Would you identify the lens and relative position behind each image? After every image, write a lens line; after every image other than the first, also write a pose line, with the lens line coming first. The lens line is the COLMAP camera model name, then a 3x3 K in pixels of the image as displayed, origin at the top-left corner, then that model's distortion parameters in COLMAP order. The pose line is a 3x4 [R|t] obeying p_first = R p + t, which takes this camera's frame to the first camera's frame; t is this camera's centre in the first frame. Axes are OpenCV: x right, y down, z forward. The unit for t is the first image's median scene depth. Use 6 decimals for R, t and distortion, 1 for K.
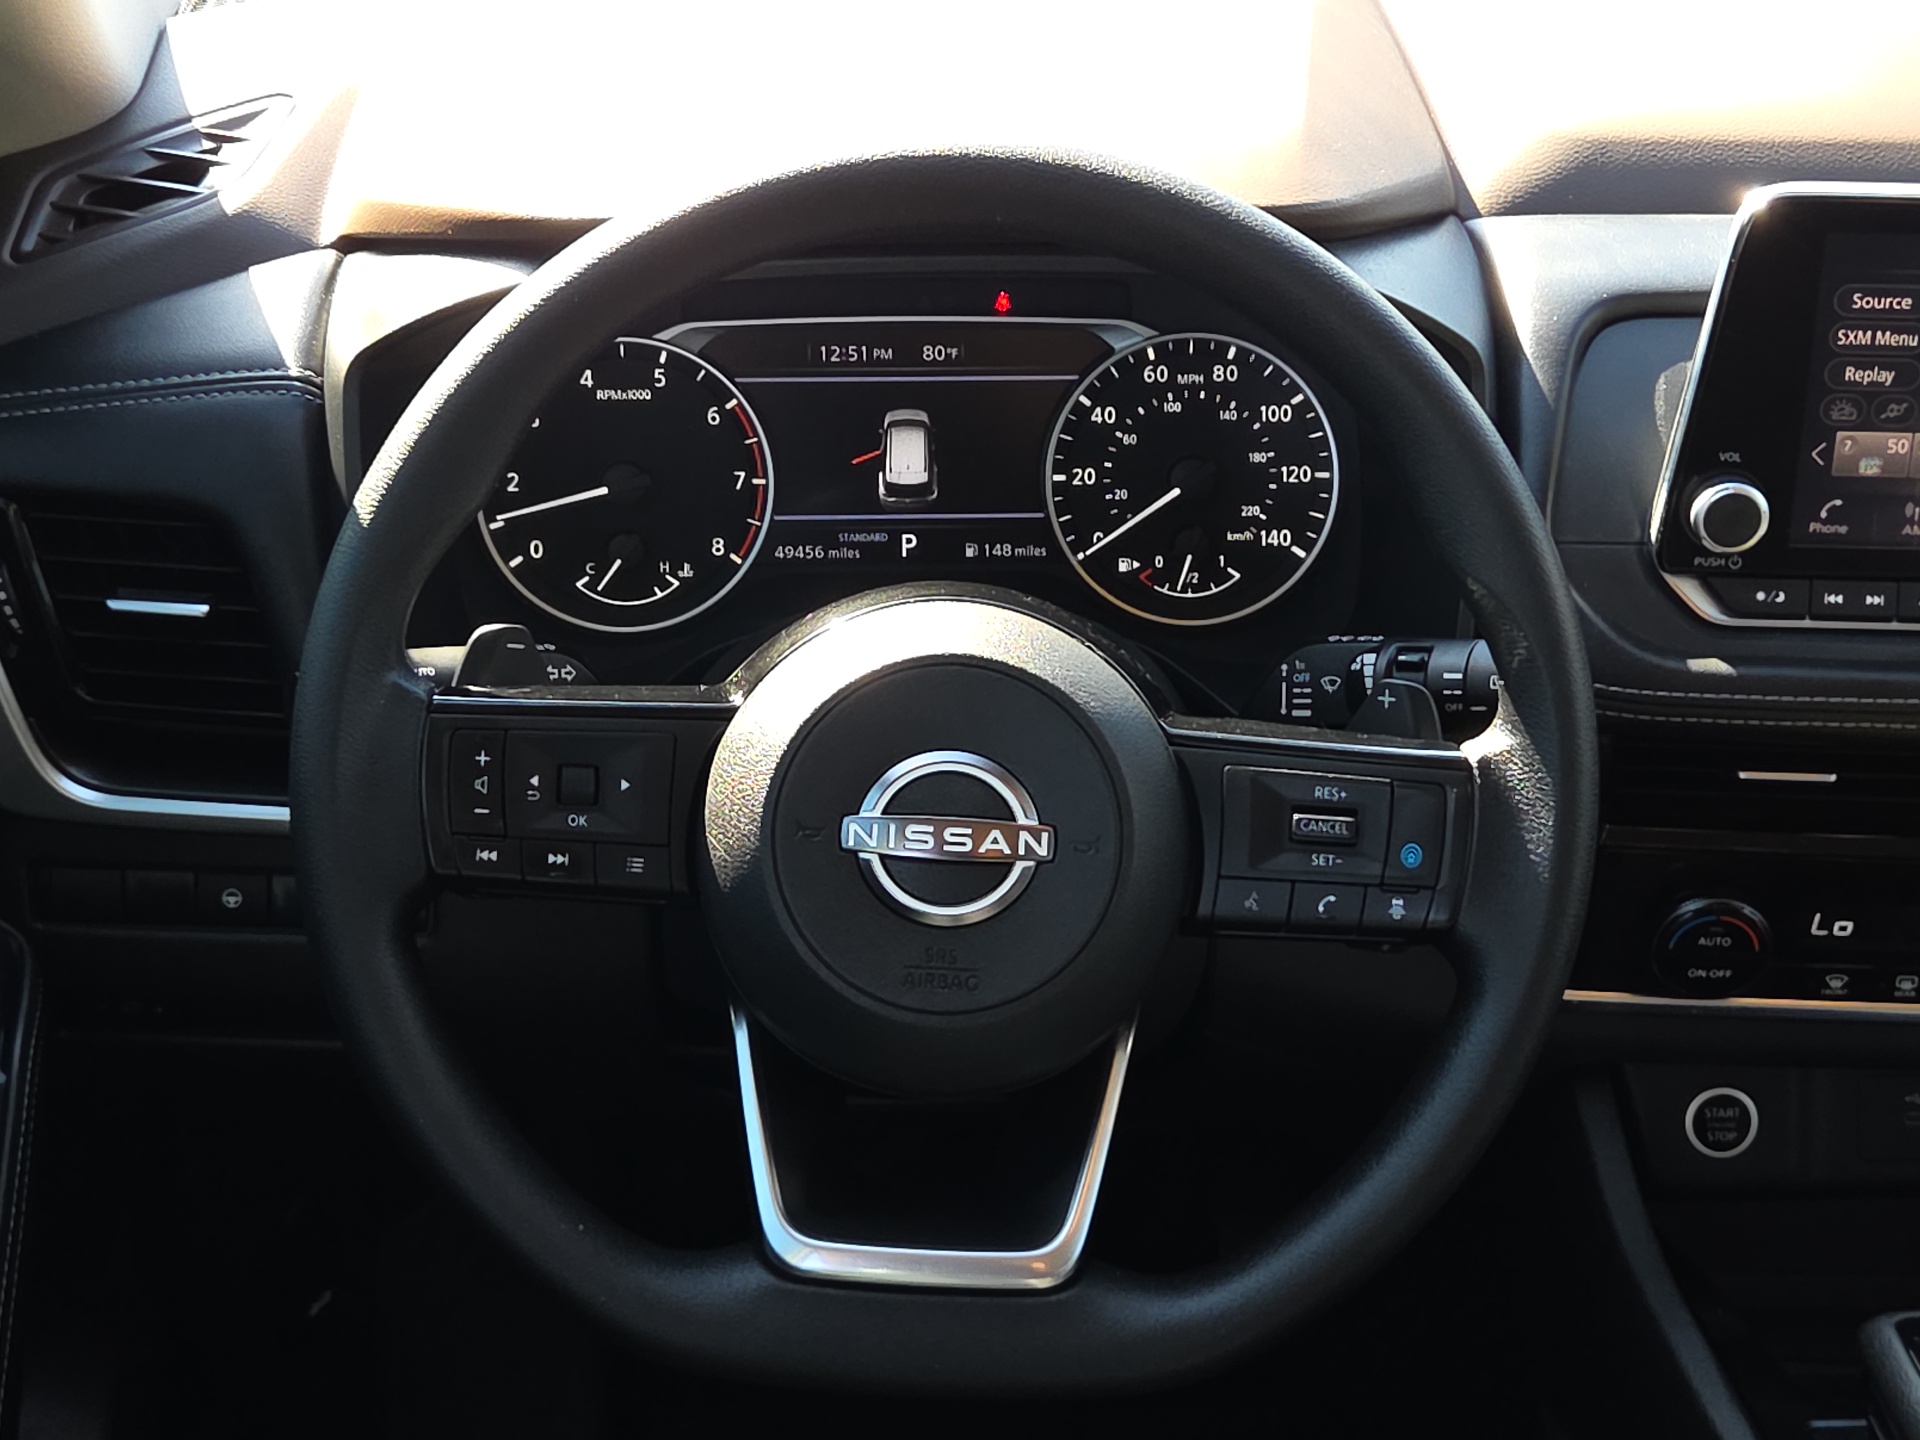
lens RADIAL K [[3334.6, 0, 993.4], [0, 3334.6, 689.1], [0, 0, 1]] dist [0.124076, 0.000000]
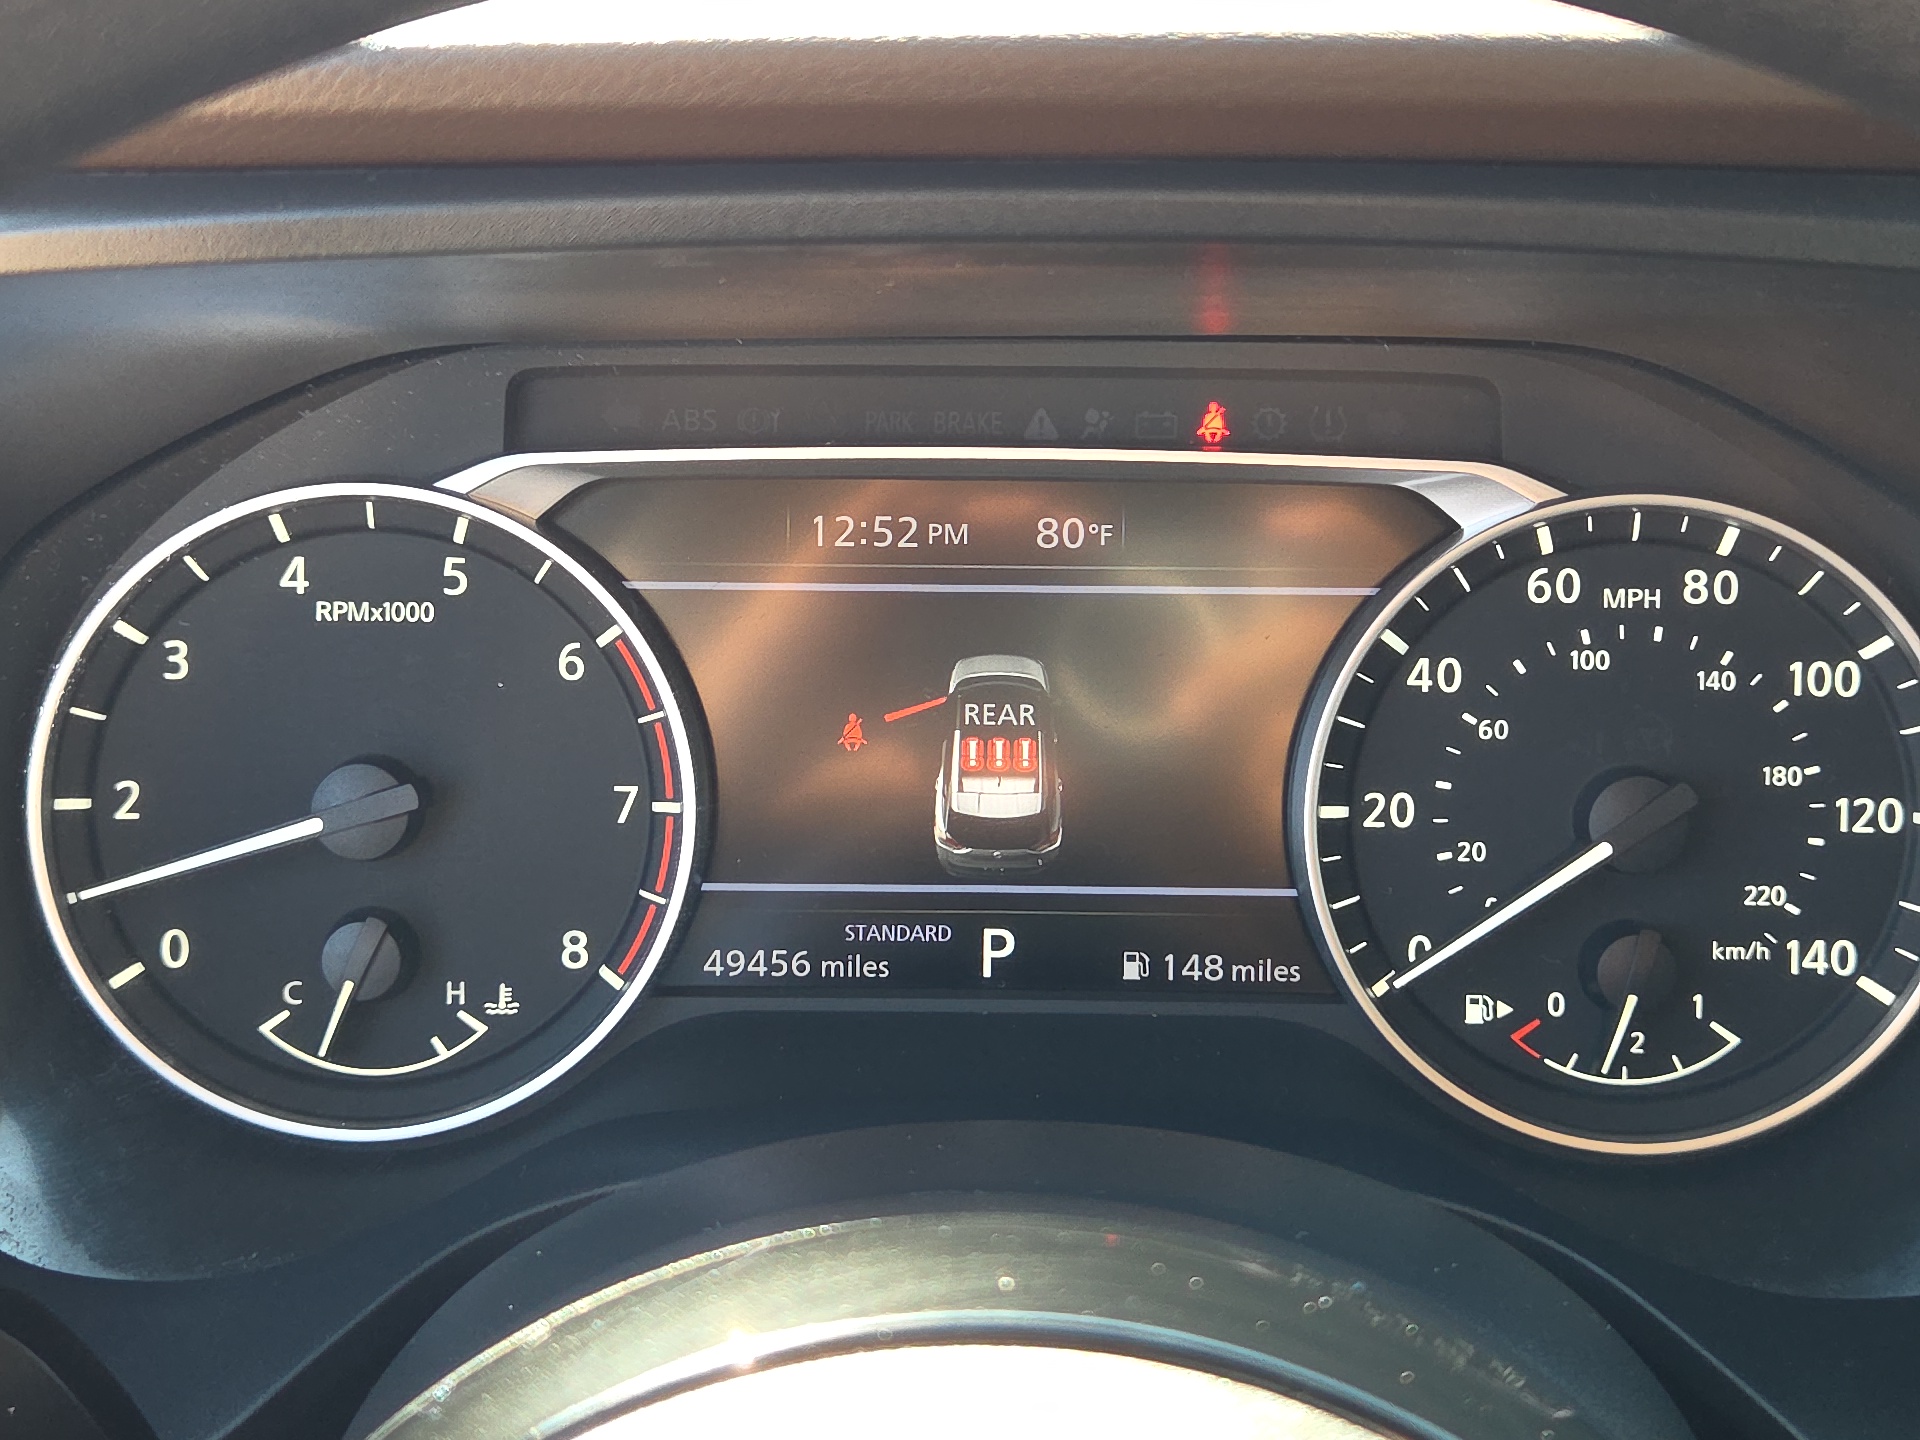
lens RADIAL K [[2696.0, 0, 985.0], [0, 2696.0, 684.8], [0, 0, 1]] dist [0.071258, 0.000000]
pose [[0.997766, 0.017220, -0.064550, -0.003990], [-0.023219, 0.995361, -0.093364, -0.045866], [0.062643, 0.094654, 0.993537, 0.641408]]
